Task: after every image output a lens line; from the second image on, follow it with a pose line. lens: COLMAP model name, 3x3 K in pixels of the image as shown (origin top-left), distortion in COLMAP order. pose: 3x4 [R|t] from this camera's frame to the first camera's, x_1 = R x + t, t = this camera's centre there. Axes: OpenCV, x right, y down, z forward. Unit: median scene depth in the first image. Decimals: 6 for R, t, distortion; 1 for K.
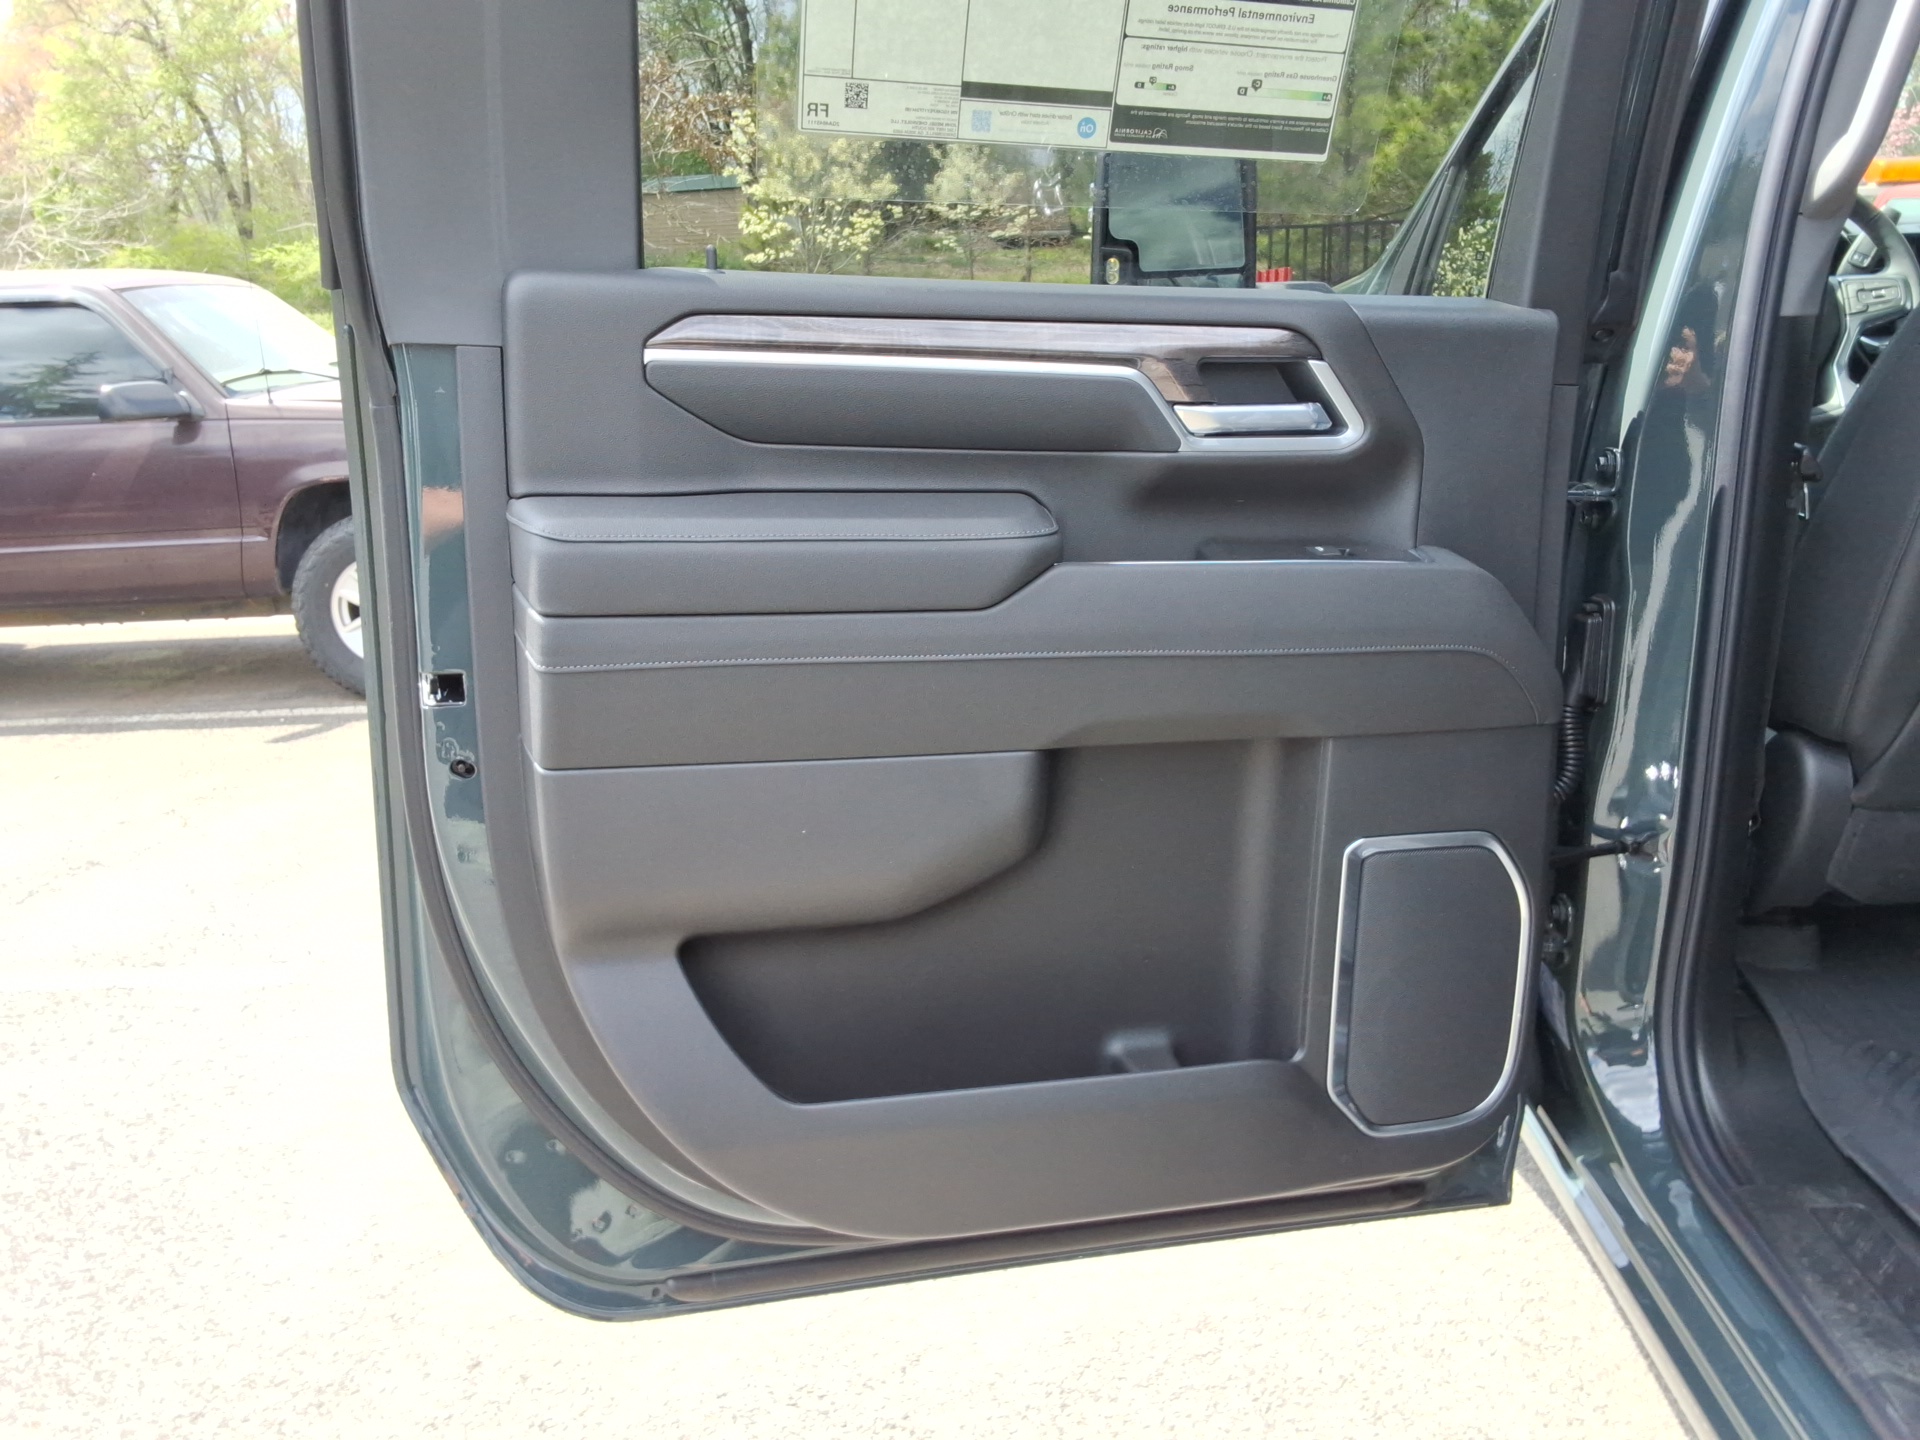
lens RADIAL K [[1546.3, 0, 956.4], [0, 1546.3, 697.7], [0, 0, 1]] dist [0.100975, -0.152869]
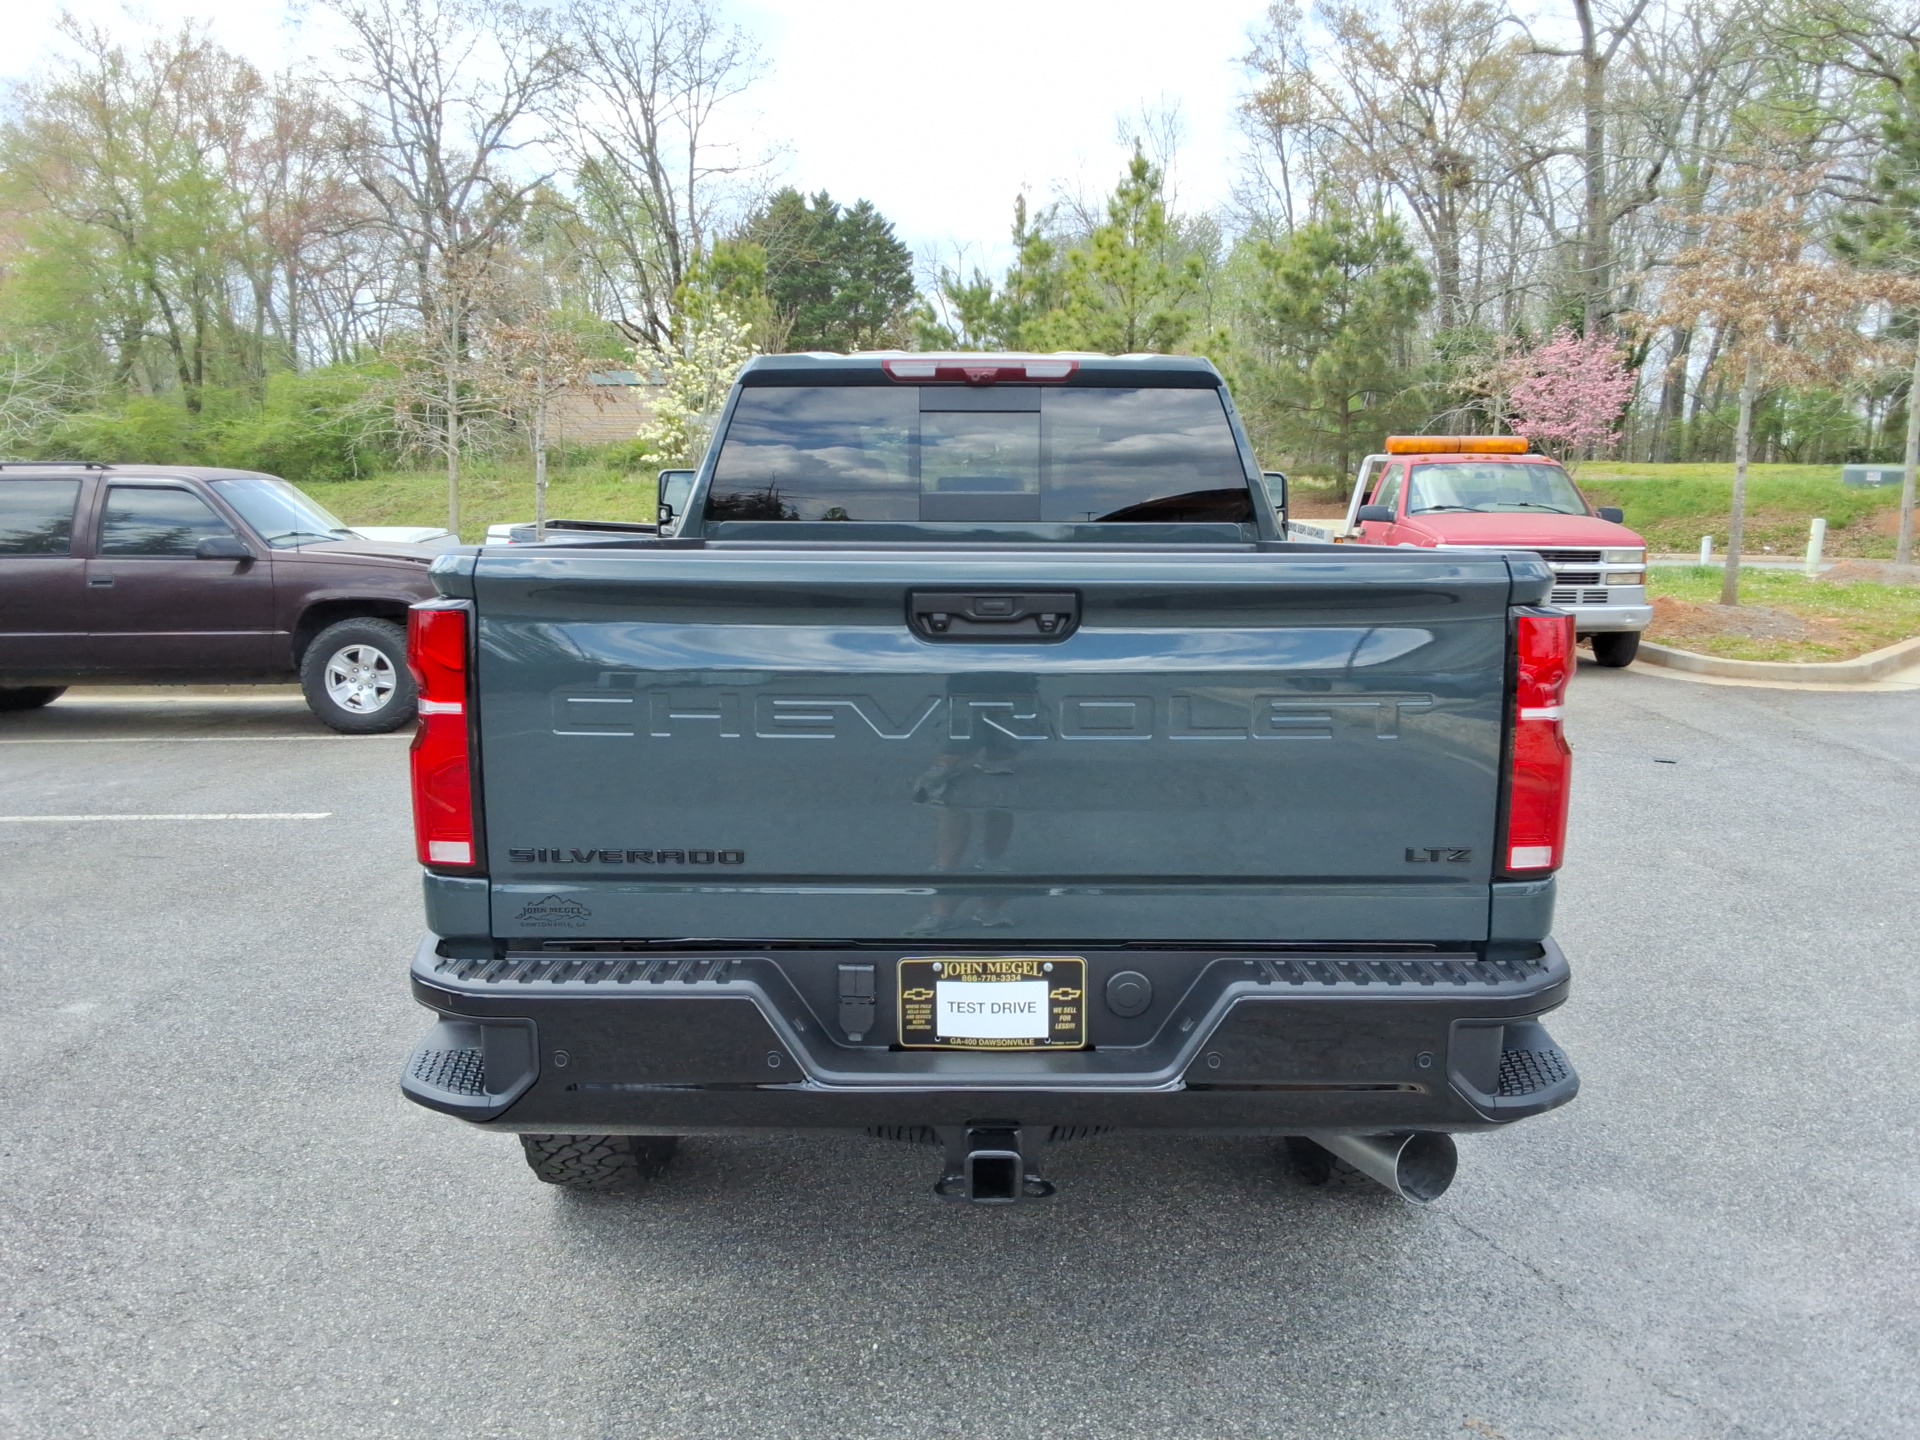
lens RADIAL K [[1546.3, 0, 970.8], [0, 1546.3, 711.2], [0, 0, 1]] dist [0.100975, -0.152869]
pose [[0.997624, 0.035059, 0.059305, 0.053382], [-0.028311, 0.993414, -0.111029, 0.042315], [-0.062807, 0.109086, 0.992046, -0.198468]]
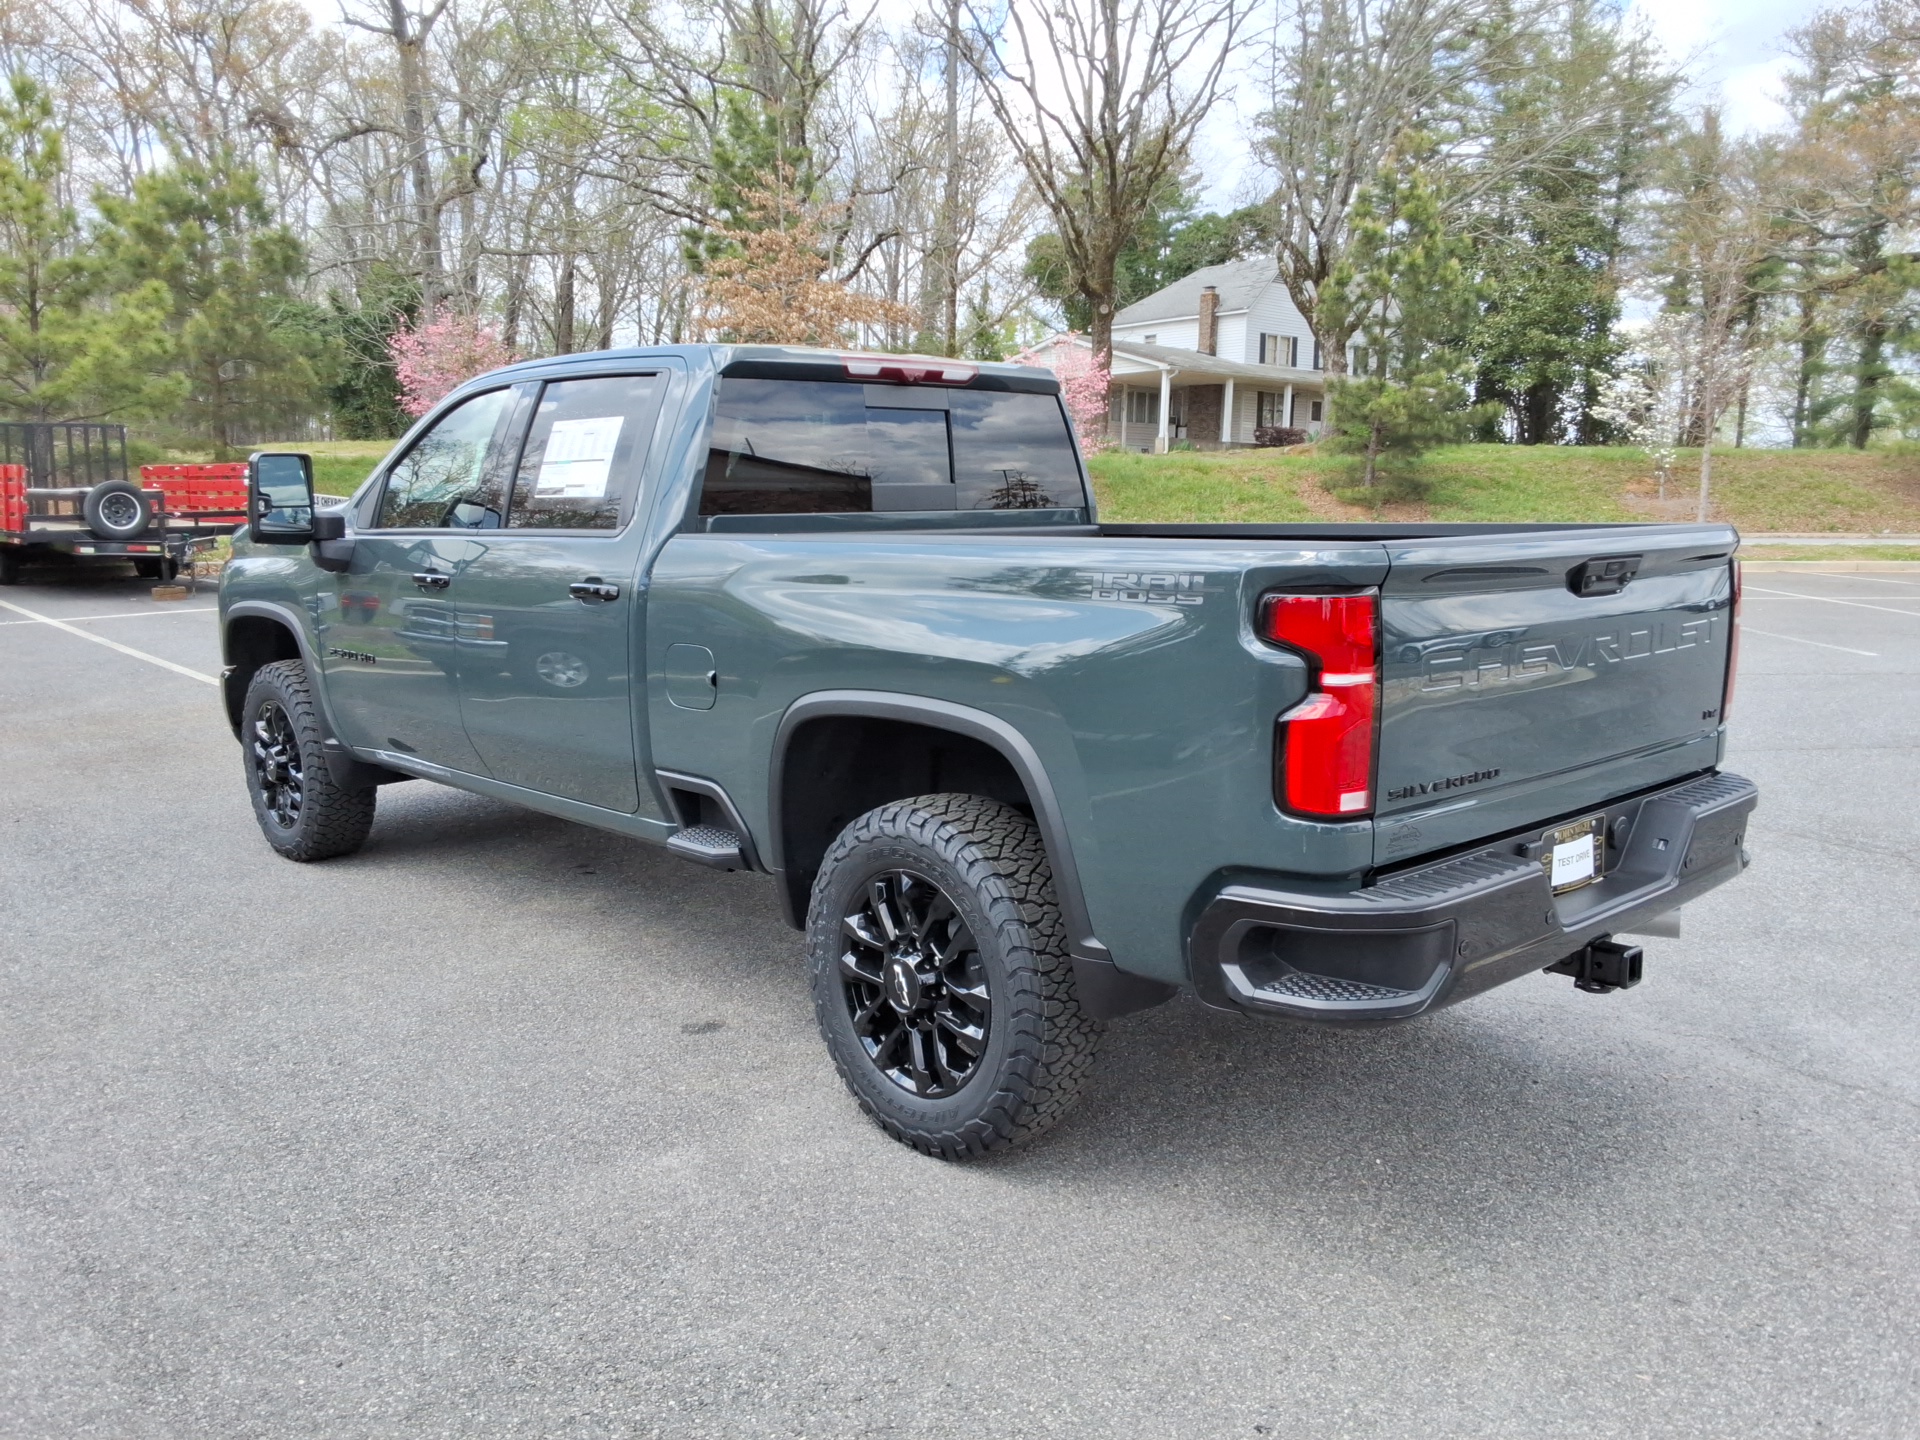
lens RADIAL K [[1546.3, 0, 971.4], [0, 1546.3, 712.4], [0, 0, 1]] dist [0.100975, -0.152869]
pose [[0.688272, -0.069094, 0.722155, -0.096909], [0.149186, 0.987659, -0.047689, 0.034763], [-0.709947, 0.140558, 0.690086, -0.151600]]
